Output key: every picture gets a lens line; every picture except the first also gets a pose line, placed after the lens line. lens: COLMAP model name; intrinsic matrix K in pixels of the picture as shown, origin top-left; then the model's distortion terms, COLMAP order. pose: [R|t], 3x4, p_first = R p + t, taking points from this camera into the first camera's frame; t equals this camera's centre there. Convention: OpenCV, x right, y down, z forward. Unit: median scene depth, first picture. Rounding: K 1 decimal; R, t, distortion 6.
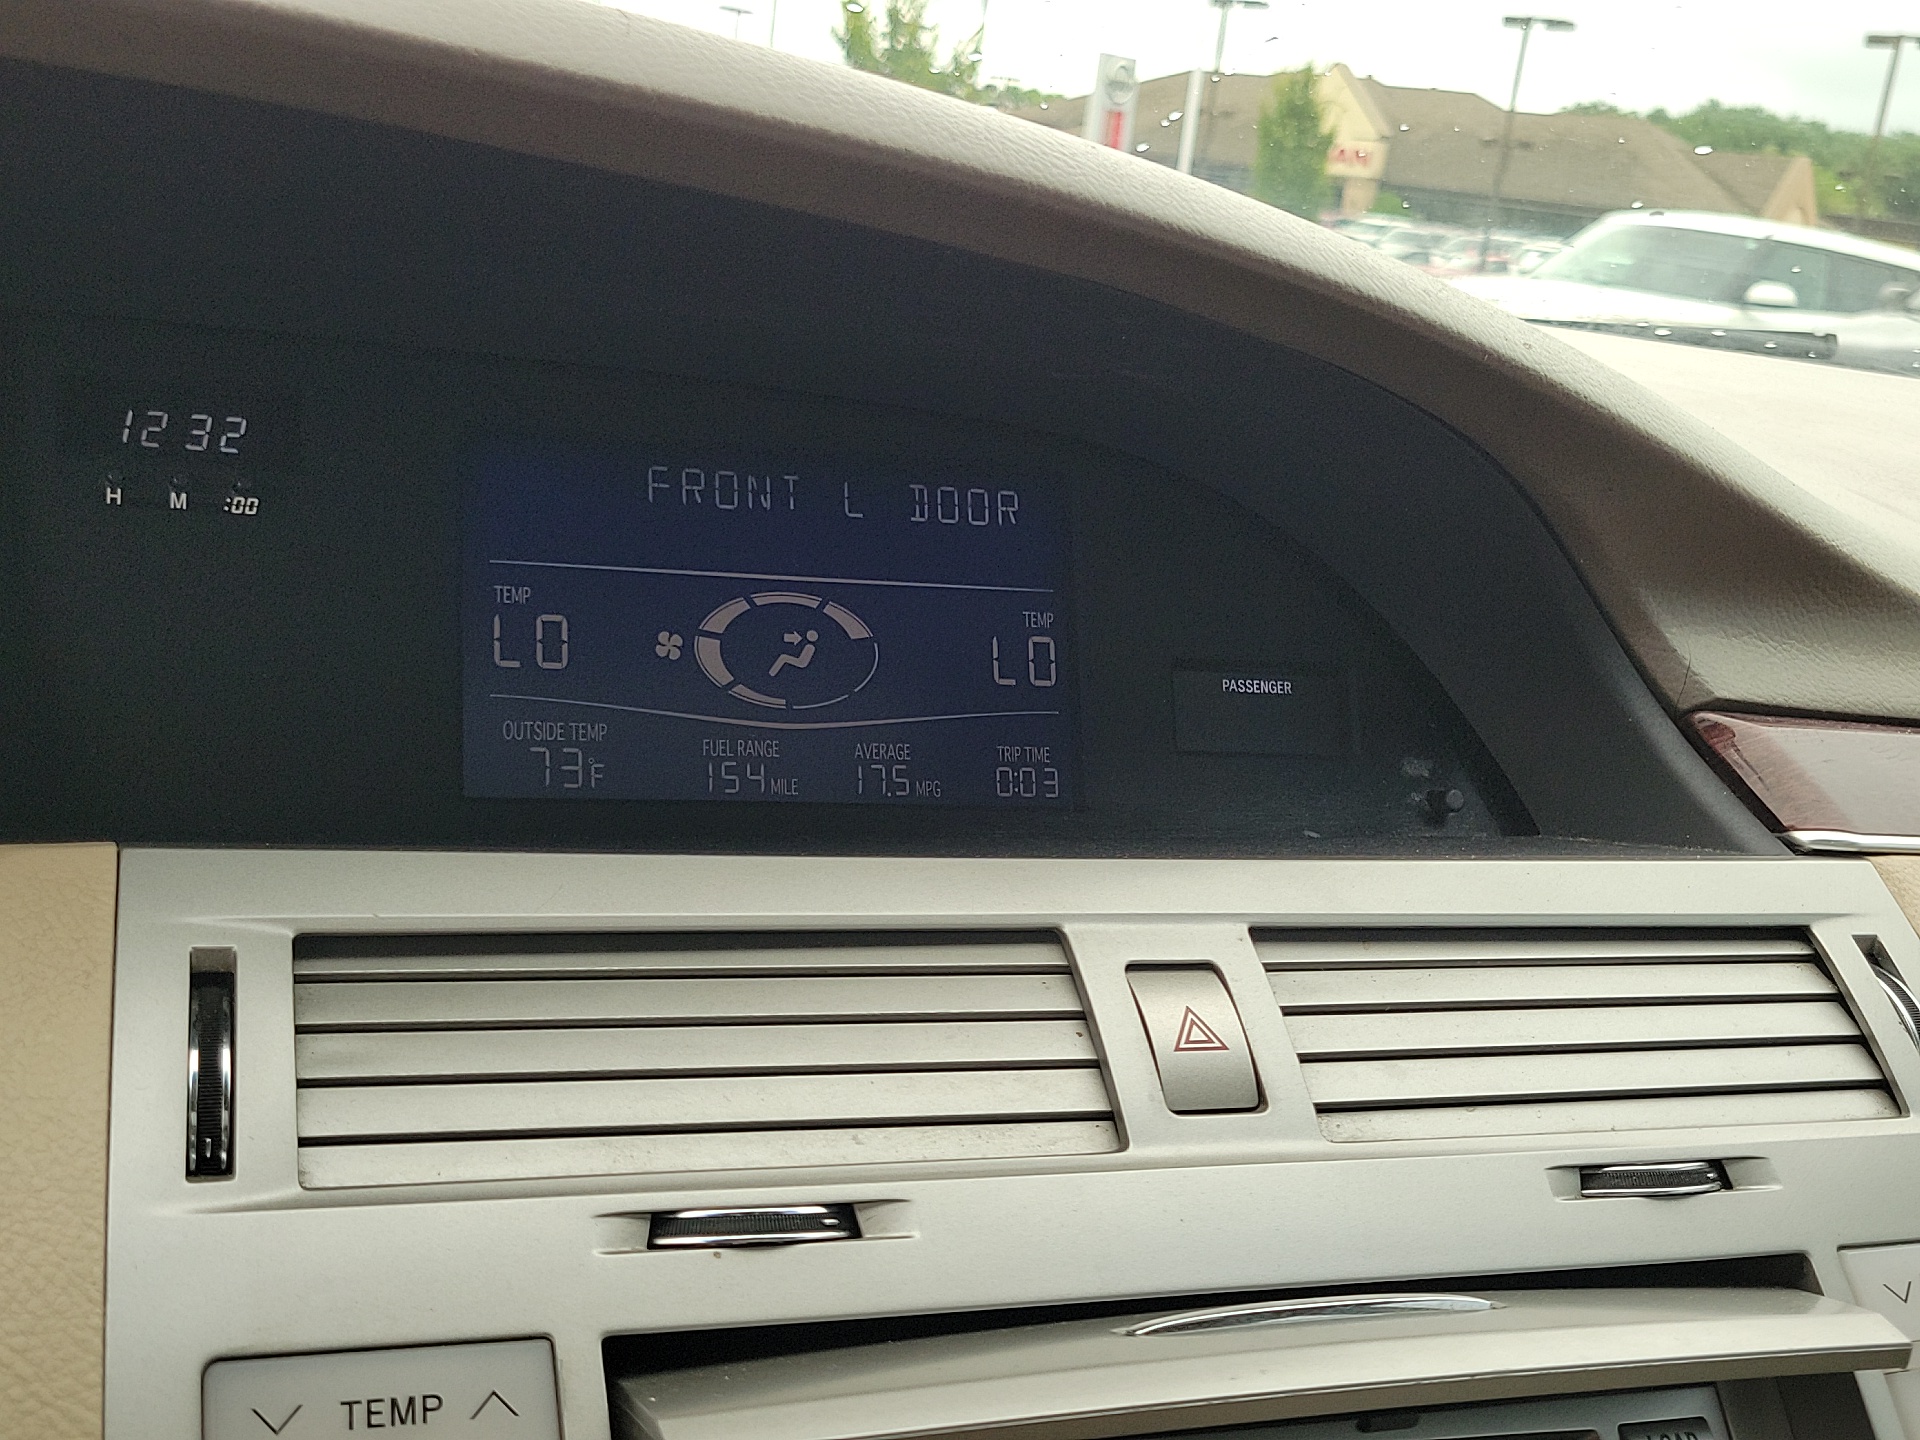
lens RADIAL K [[2129.6, 0, 906.3], [0, 2129.6, 717.9], [0, 0, 1]] dist [0.013843, -0.020886]
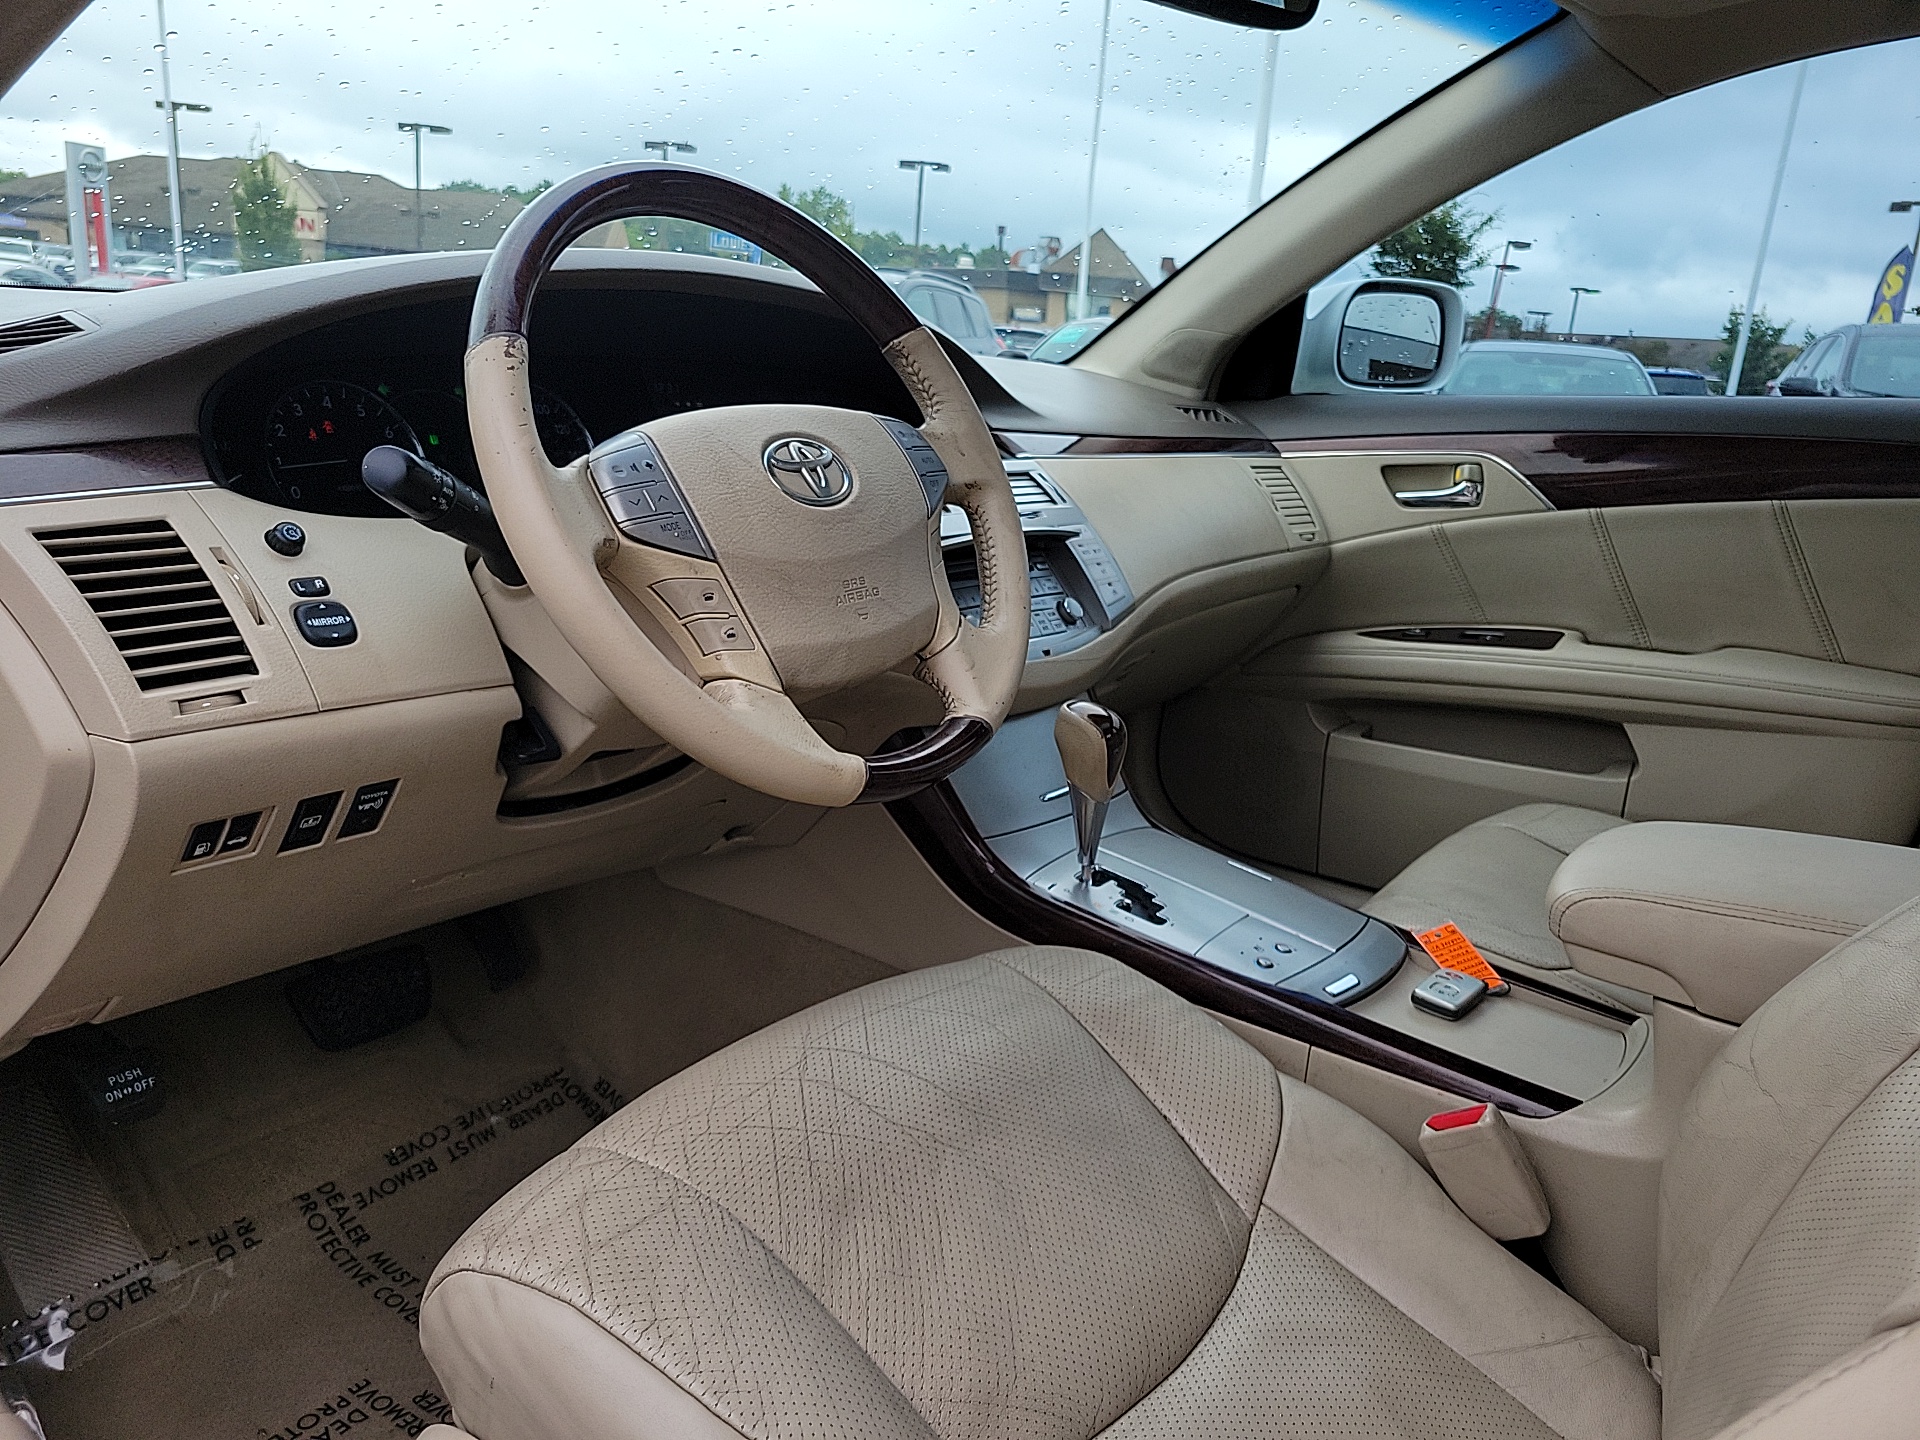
lens RADIAL K [[1453.5, 0, 949.7], [0, 1453.5, 723.4], [0, 0, 1]] dist [0.022194, -0.008848]
pose [[0.825921, -0.196878, 0.528294, -1.450366], [0.157508, 0.980311, 0.119086, 0.229693], [-0.541337, -0.015145, 0.840669, -1.499234]]
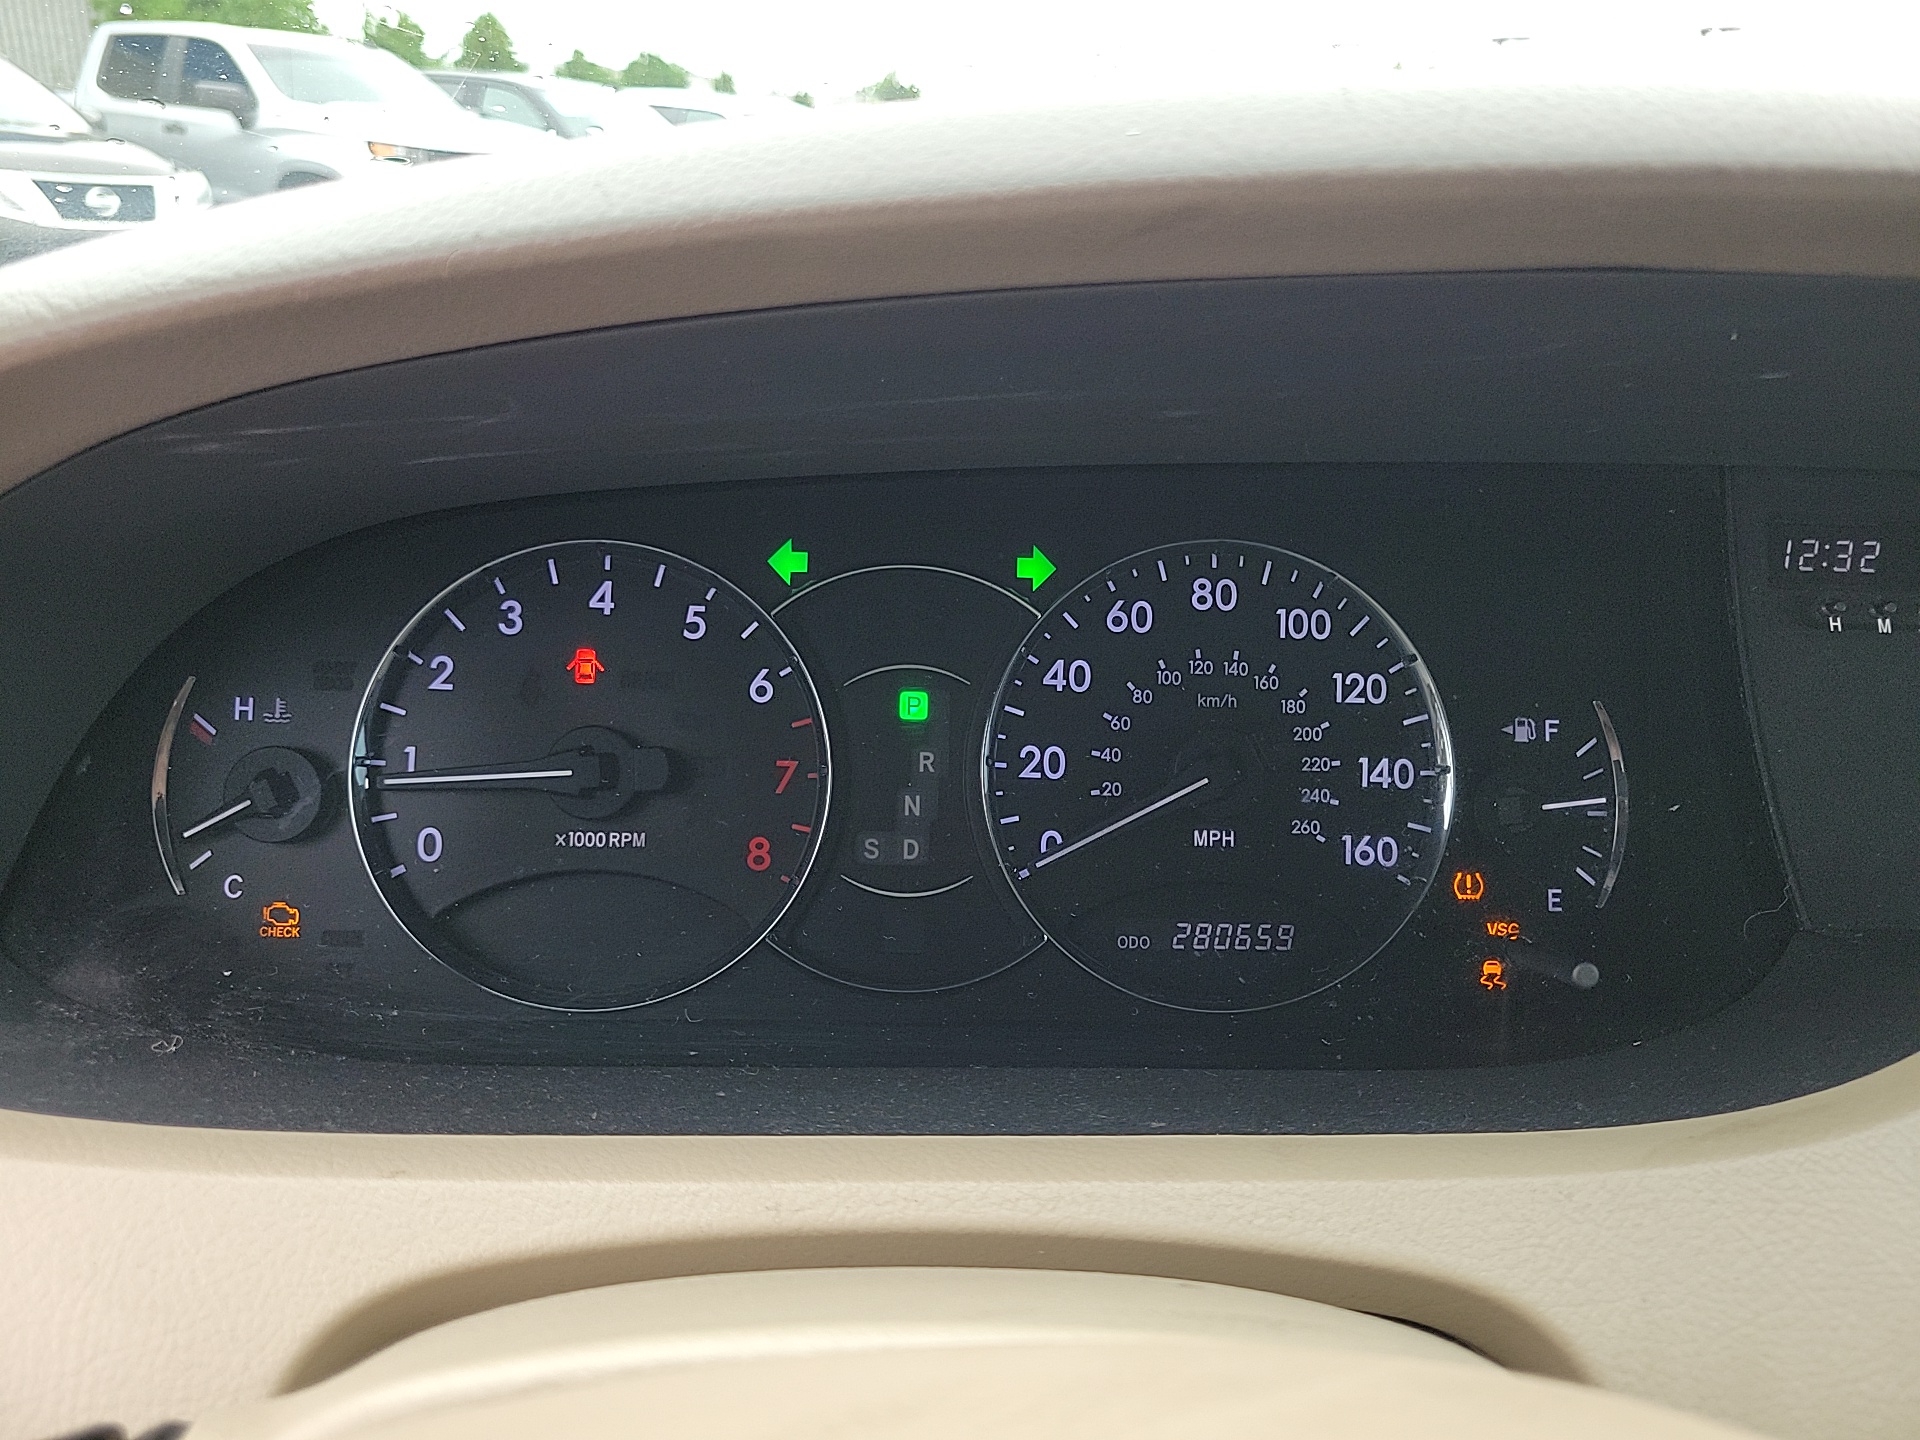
lens RADIAL K [[1448.9, 0, 962.8], [0, 1448.9, 746.6], [0, 0, 1]] dist [0.021332, -0.007989]
pose [[0.956125, 0.026025, -0.291800, -0.573518], [0.004569, 0.994600, 0.103678, -0.117797], [0.292922, -0.100462, 0.950844, 0.089598]]
